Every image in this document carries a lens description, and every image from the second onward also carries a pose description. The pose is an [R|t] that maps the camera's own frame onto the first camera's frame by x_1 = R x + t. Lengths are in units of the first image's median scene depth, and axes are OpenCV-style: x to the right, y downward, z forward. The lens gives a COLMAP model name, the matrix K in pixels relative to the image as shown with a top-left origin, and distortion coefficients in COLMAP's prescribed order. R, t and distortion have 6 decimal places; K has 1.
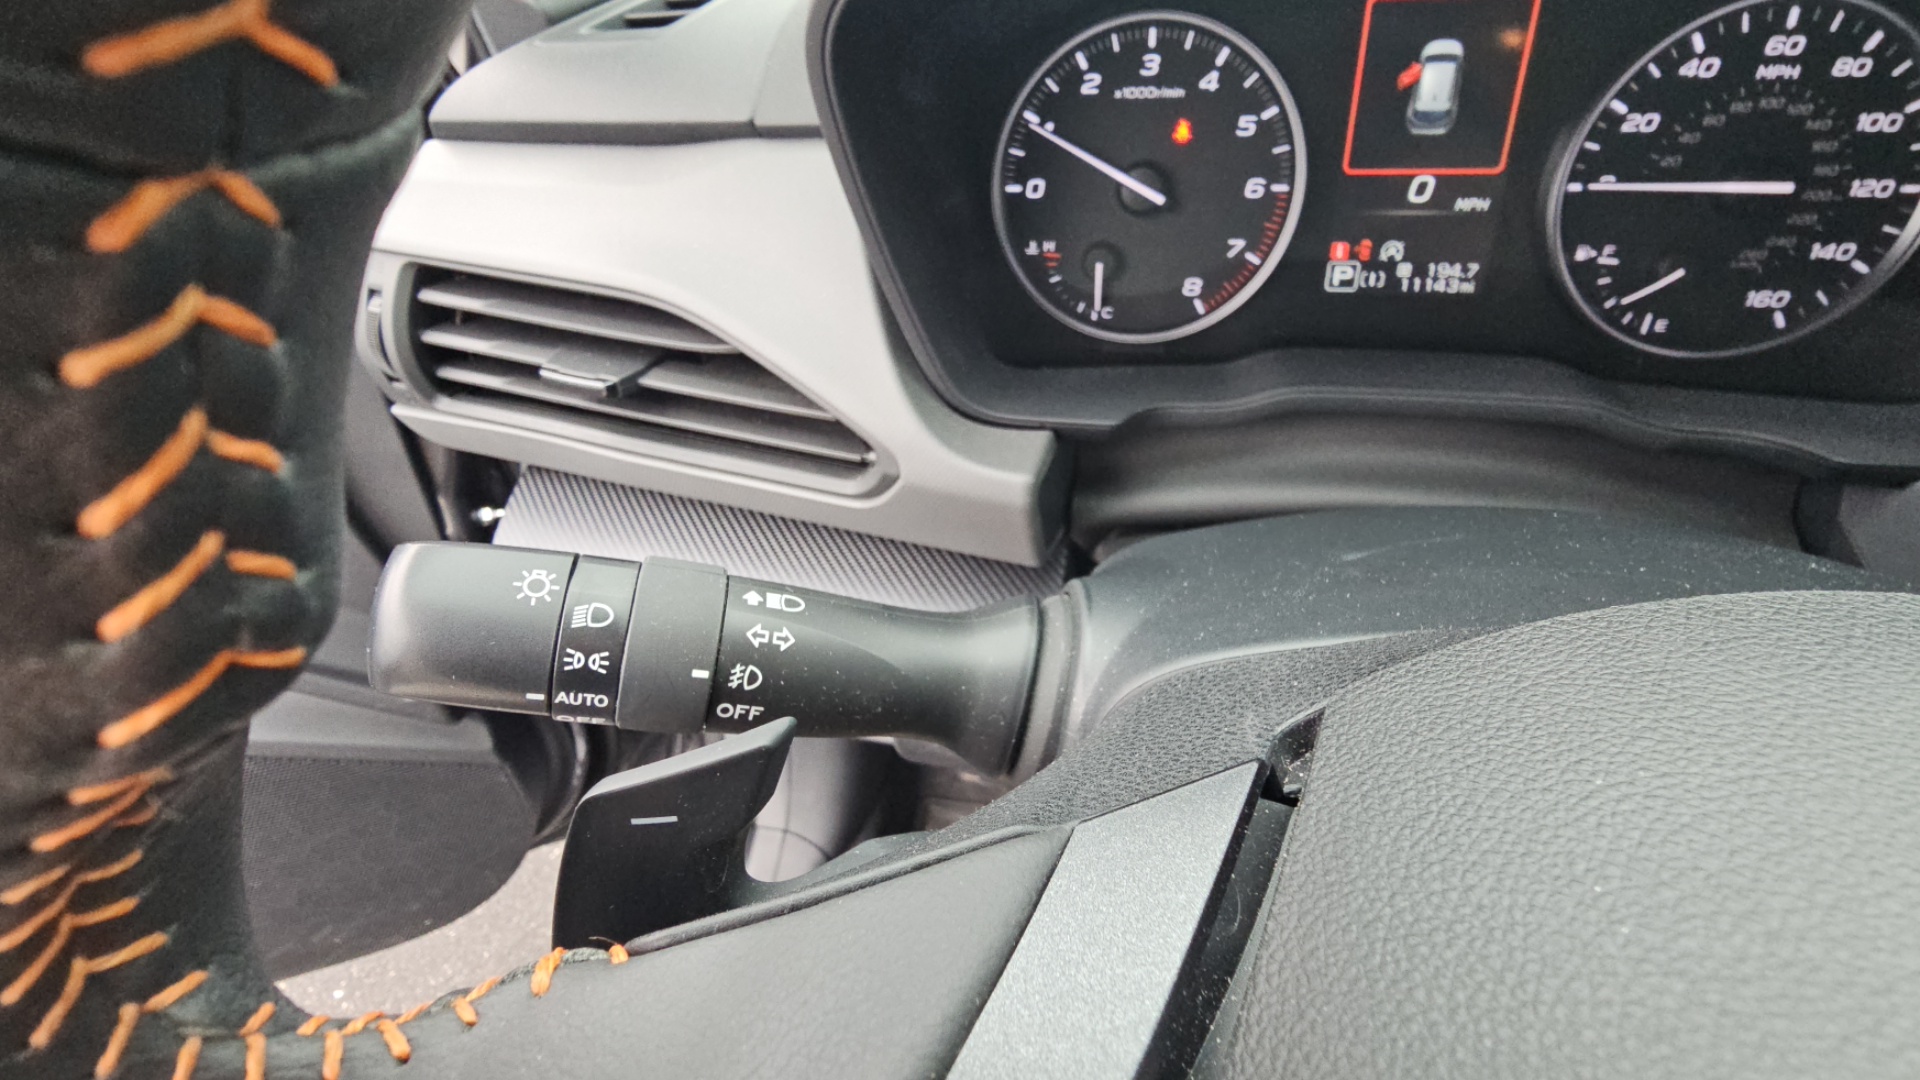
lens RADIAL K [[853.0, 0, 985.7], [0, 853.0, 546.6], [0, 0, 1]] dist [0.008554, -0.007111]
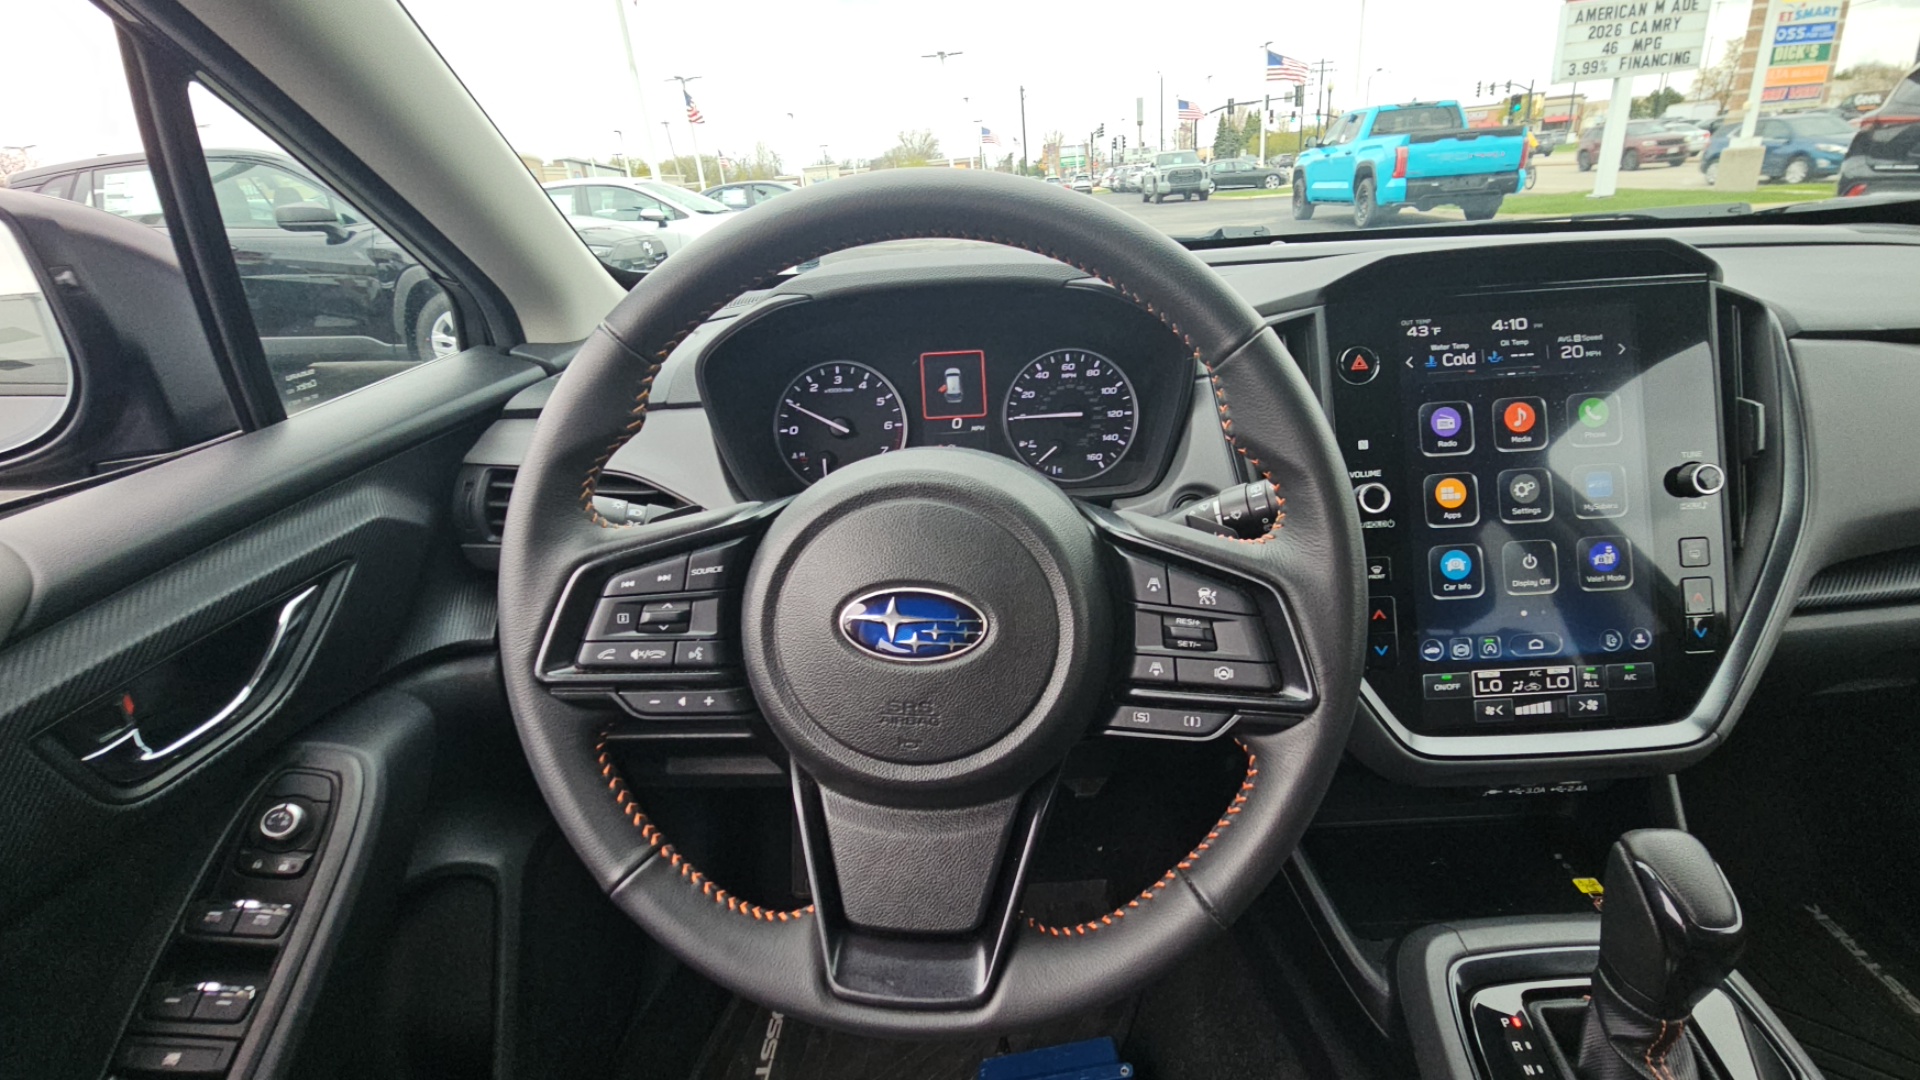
lens RADIAL K [[853.0, 0, 982.6], [0, 853.0, 549.5], [0, 0, 1]] dist [0.008554, -0.007111]
pose [[0.981820, -0.056002, 0.181367, 0.130354], [0.115358, 0.934832, -0.335830, 0.730464], [-0.150741, 0.350647, 0.924297, -1.105277]]
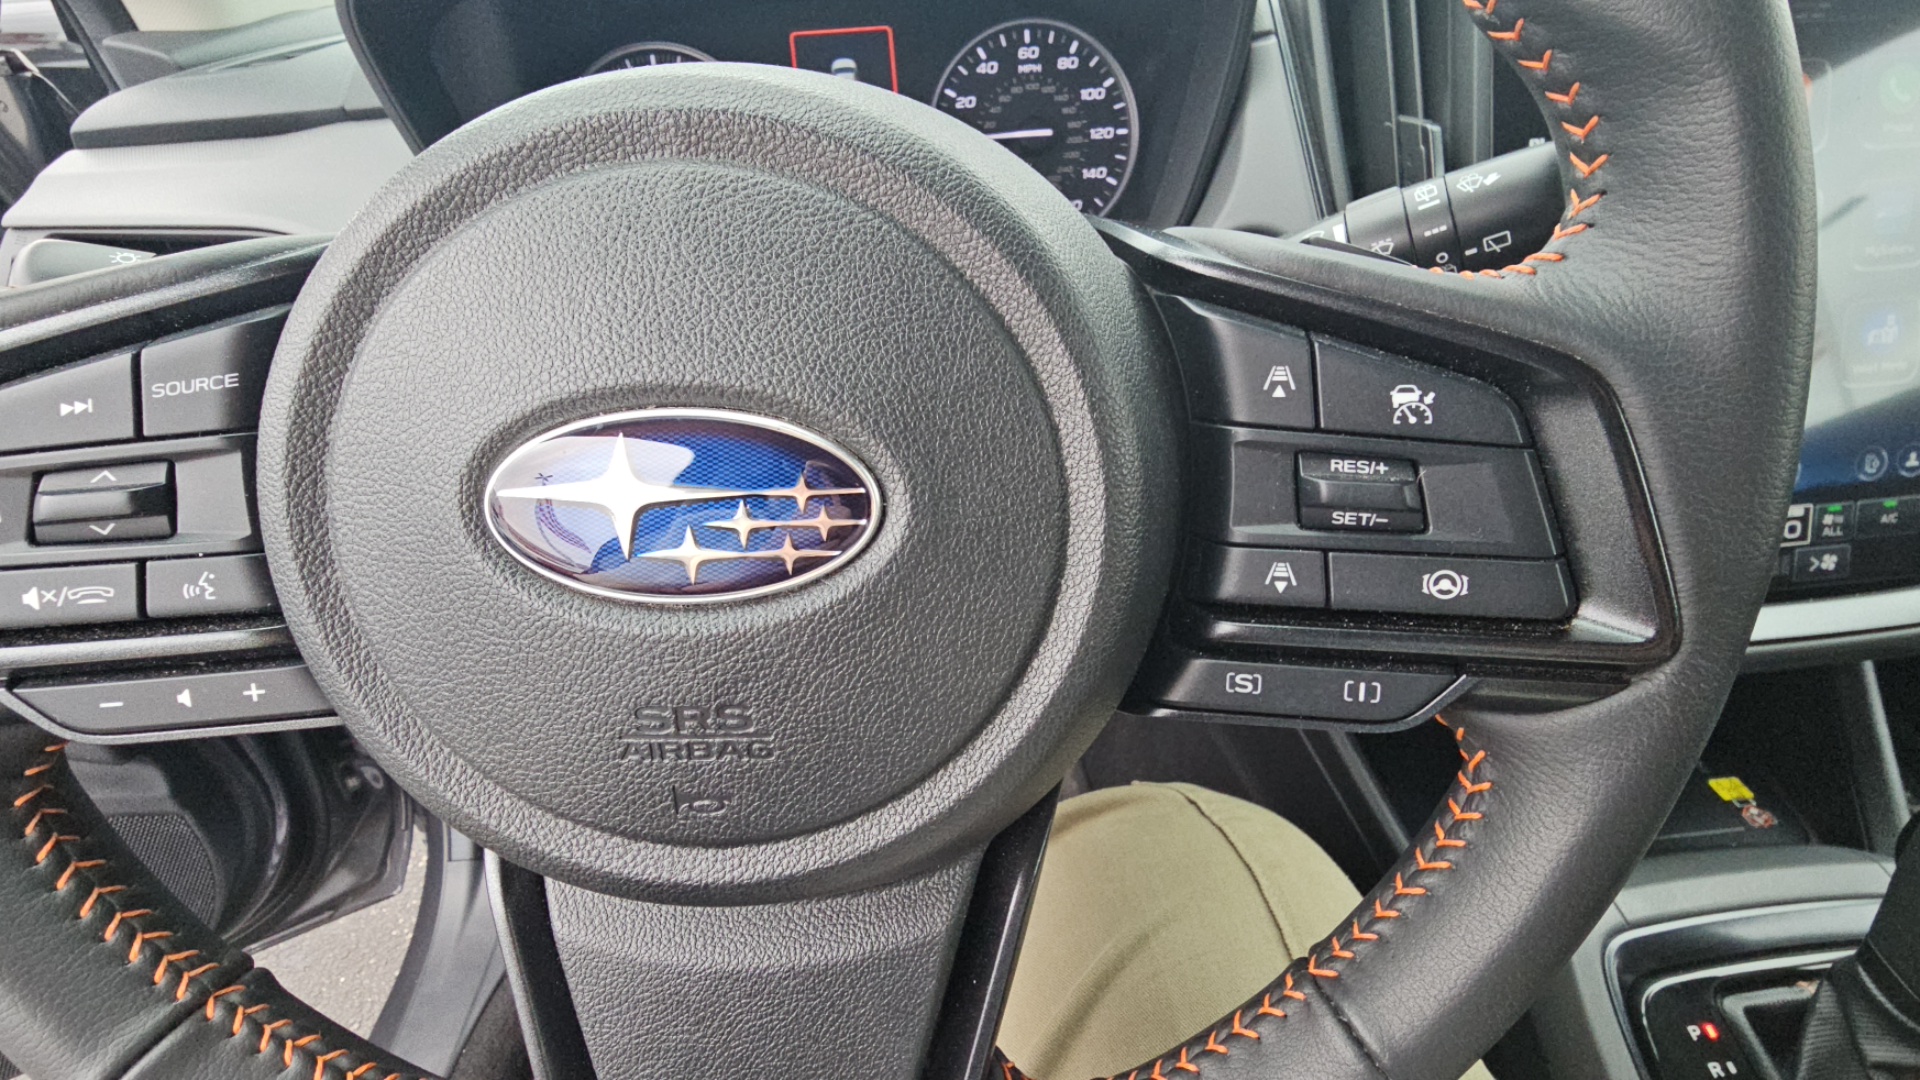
lens RADIAL K [[853.0, 0, 983.3], [0, 853.0, 548.5], [0, 0, 1]] dist [0.008554, -0.007111]
pose [[0.964876, -0.130870, 0.227789, 0.296536], [0.165103, 0.976530, -0.138312, 0.519832], [-0.204342, 0.171062, 0.963837, -0.393244]]
